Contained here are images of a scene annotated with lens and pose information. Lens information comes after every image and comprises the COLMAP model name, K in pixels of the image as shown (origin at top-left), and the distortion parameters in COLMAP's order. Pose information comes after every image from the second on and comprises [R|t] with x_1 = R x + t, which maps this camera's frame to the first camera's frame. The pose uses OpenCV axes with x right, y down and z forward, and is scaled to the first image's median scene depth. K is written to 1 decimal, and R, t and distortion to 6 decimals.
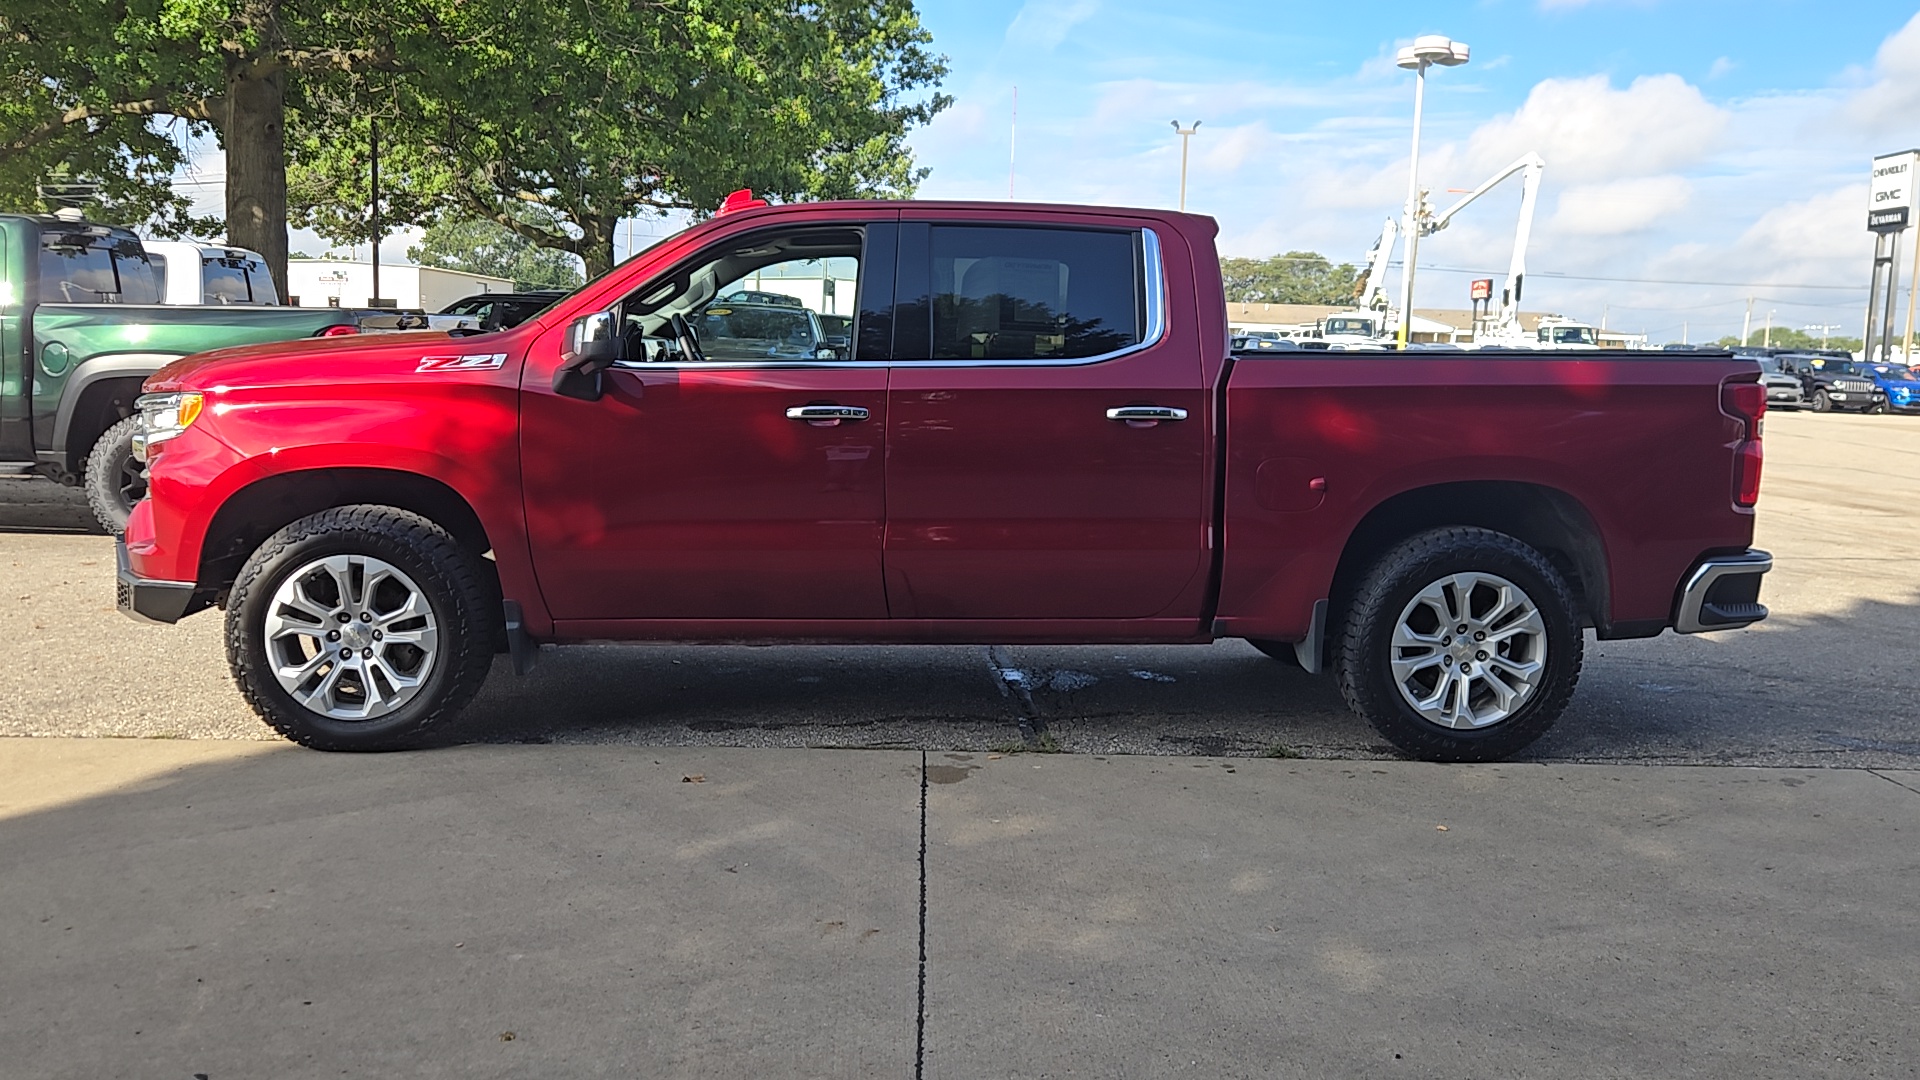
lens RADIAL K [[1597.7, 0, 953.7], [0, 1597.7, 537.0], [0, 0, 1]] dist [0.016848, -0.006413]
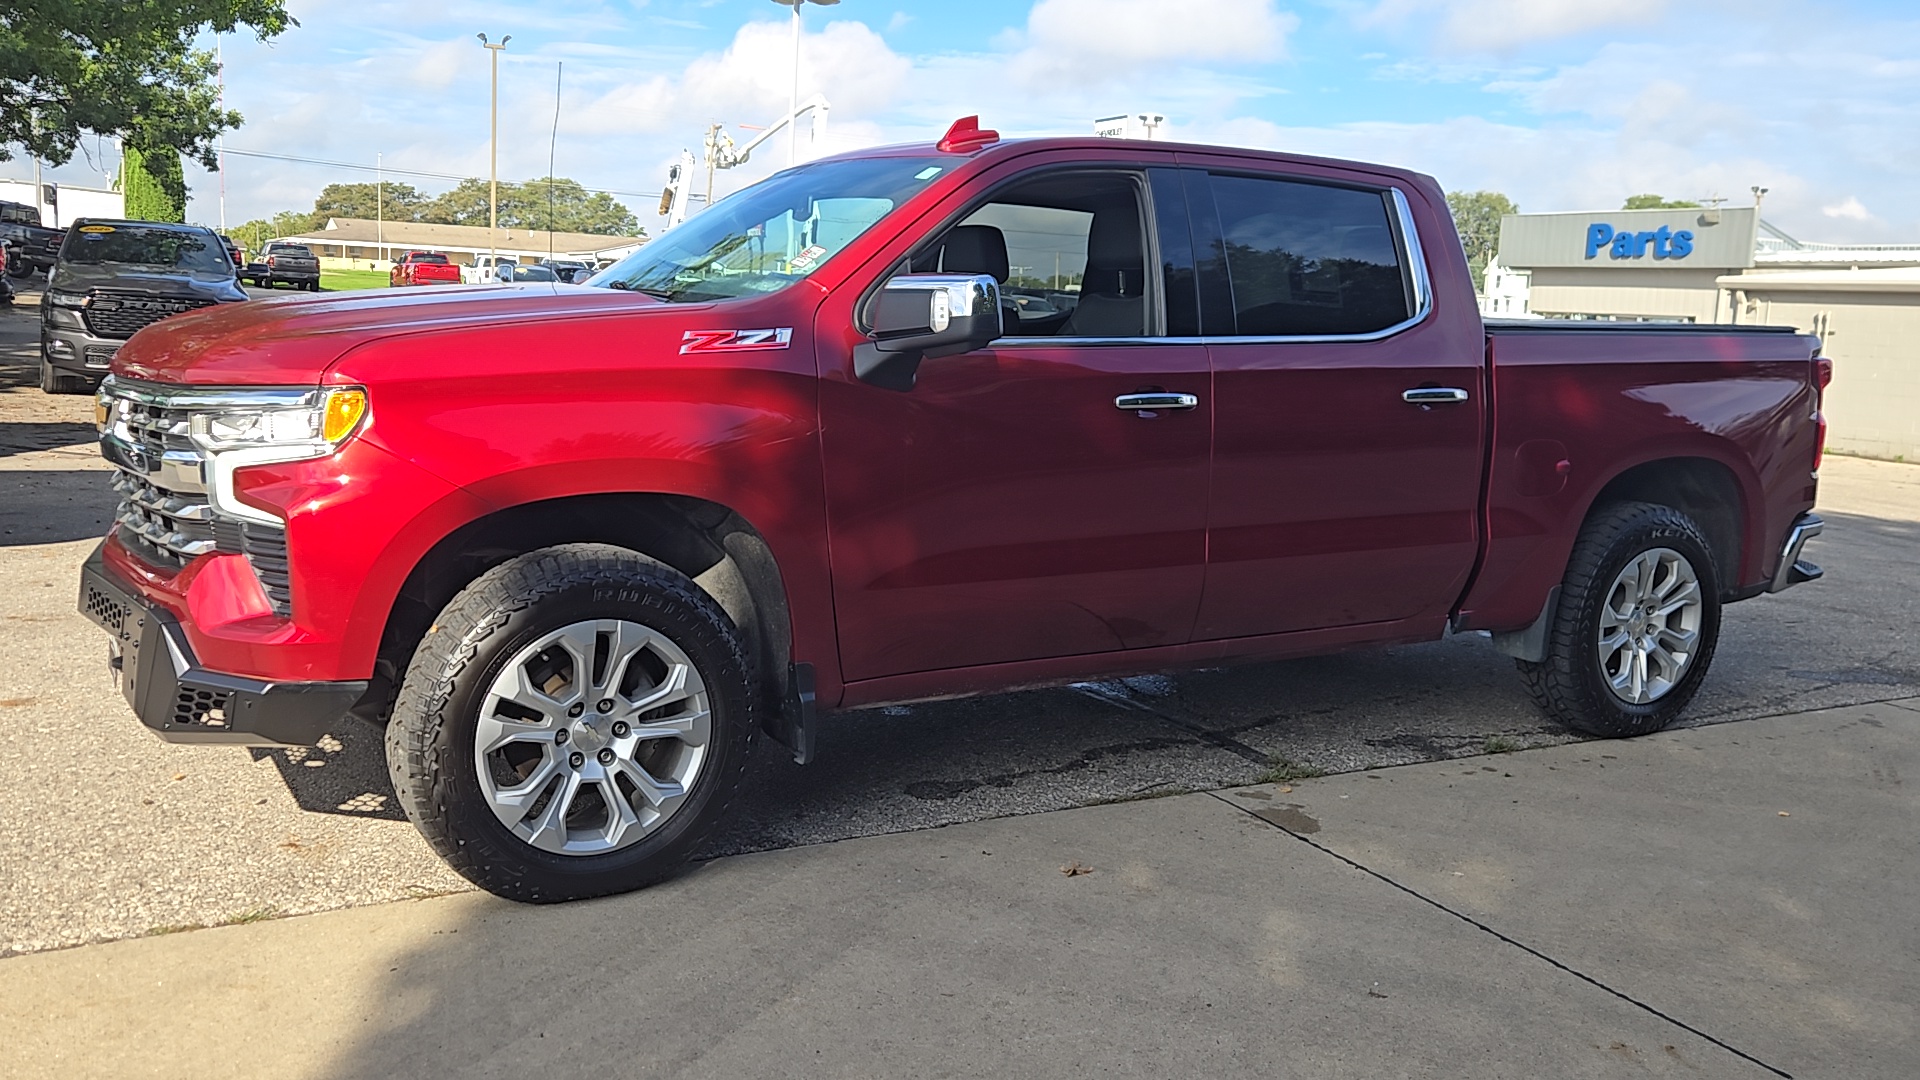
lens RADIAL K [[1597.7, 0, 953.7], [0, 1597.7, 537.0], [0, 0, 1]] dist [0.016848, -0.006413]
pose [[0.893895, -0.053609, 0.445058, -0.512528], [0.033976, 0.998070, 0.051982, -0.051723], [-0.446986, -0.031345, 0.893992, 0.297507]]
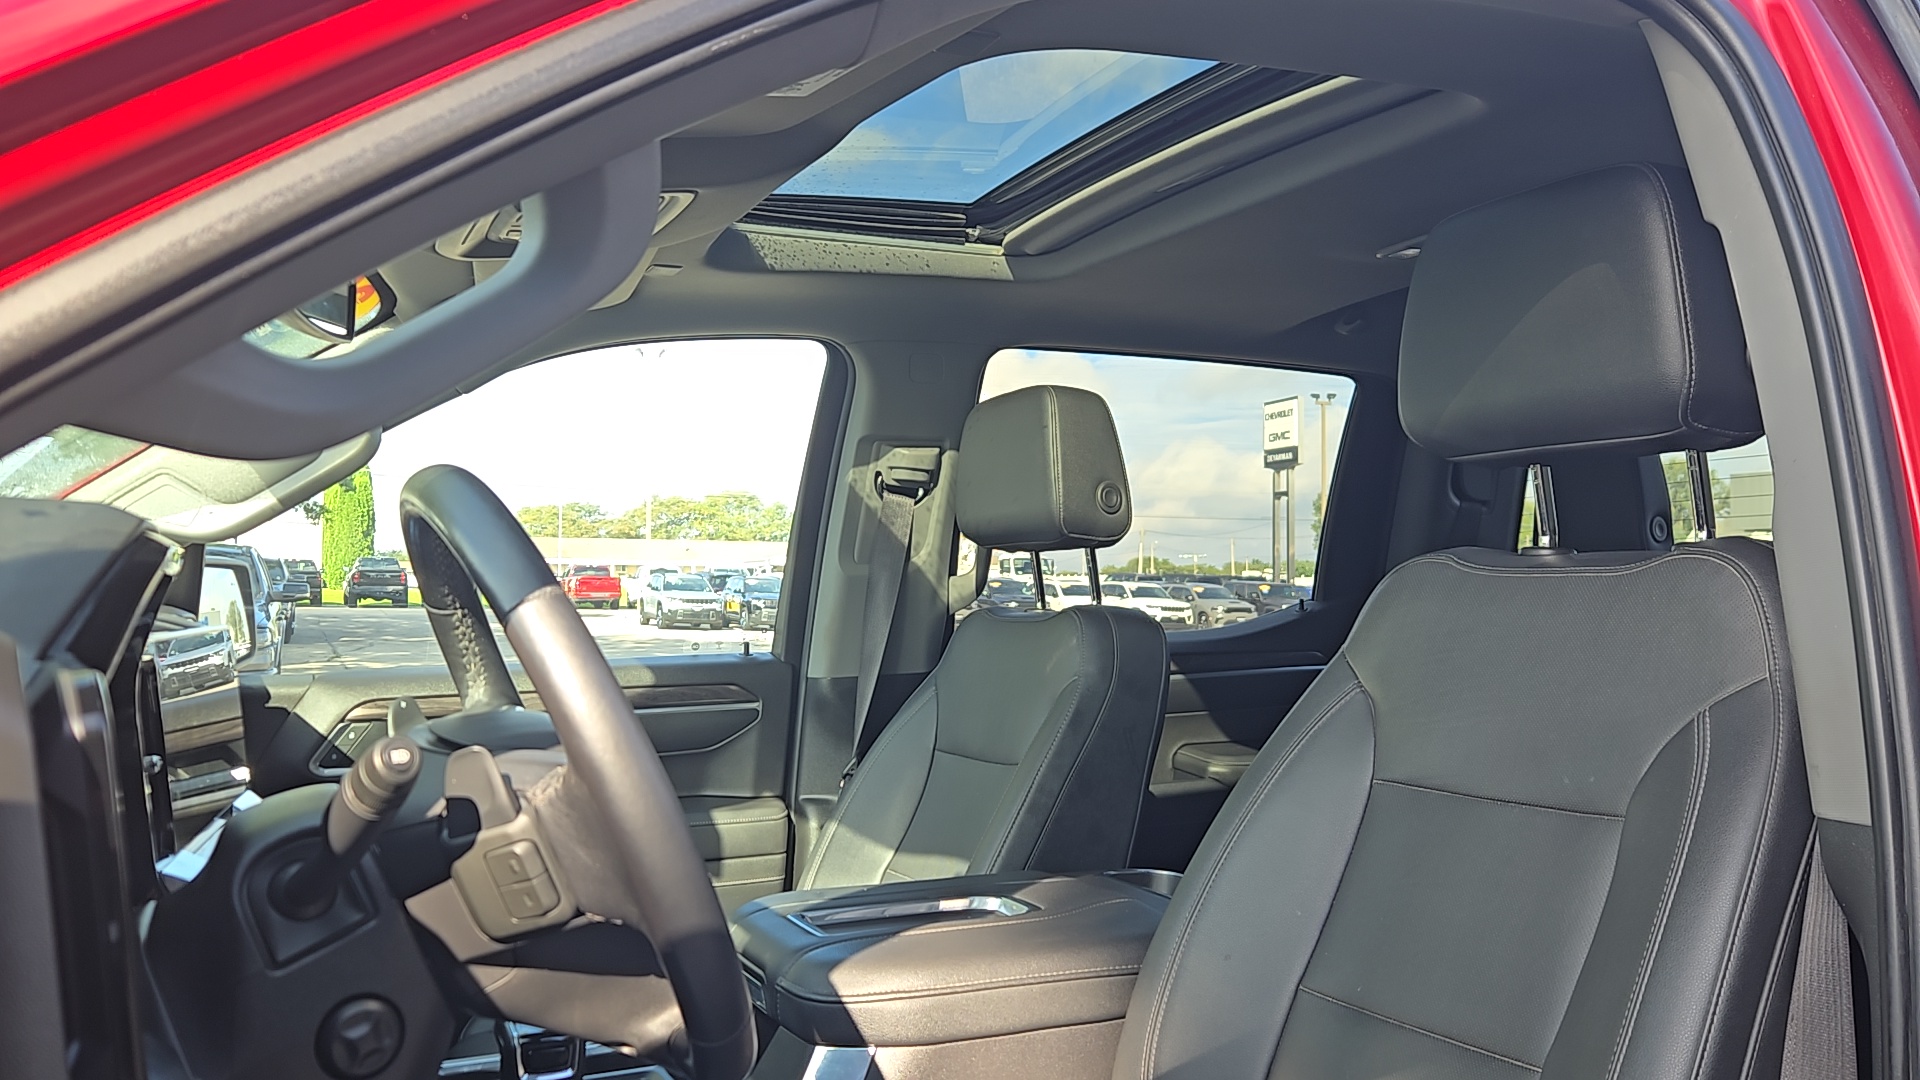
lens RADIAL K [[1597.7, 0, 953.7], [0, 1597.7, 537.0], [0, 0, 1]] dist [0.016848, -0.006413]
pose [[0.937233, -0.012416, 0.348484, -0.187100], [0.063659, 0.988664, -0.135984, -0.113078], [-0.342845, 0.149633, 0.927398, 0.875444]]
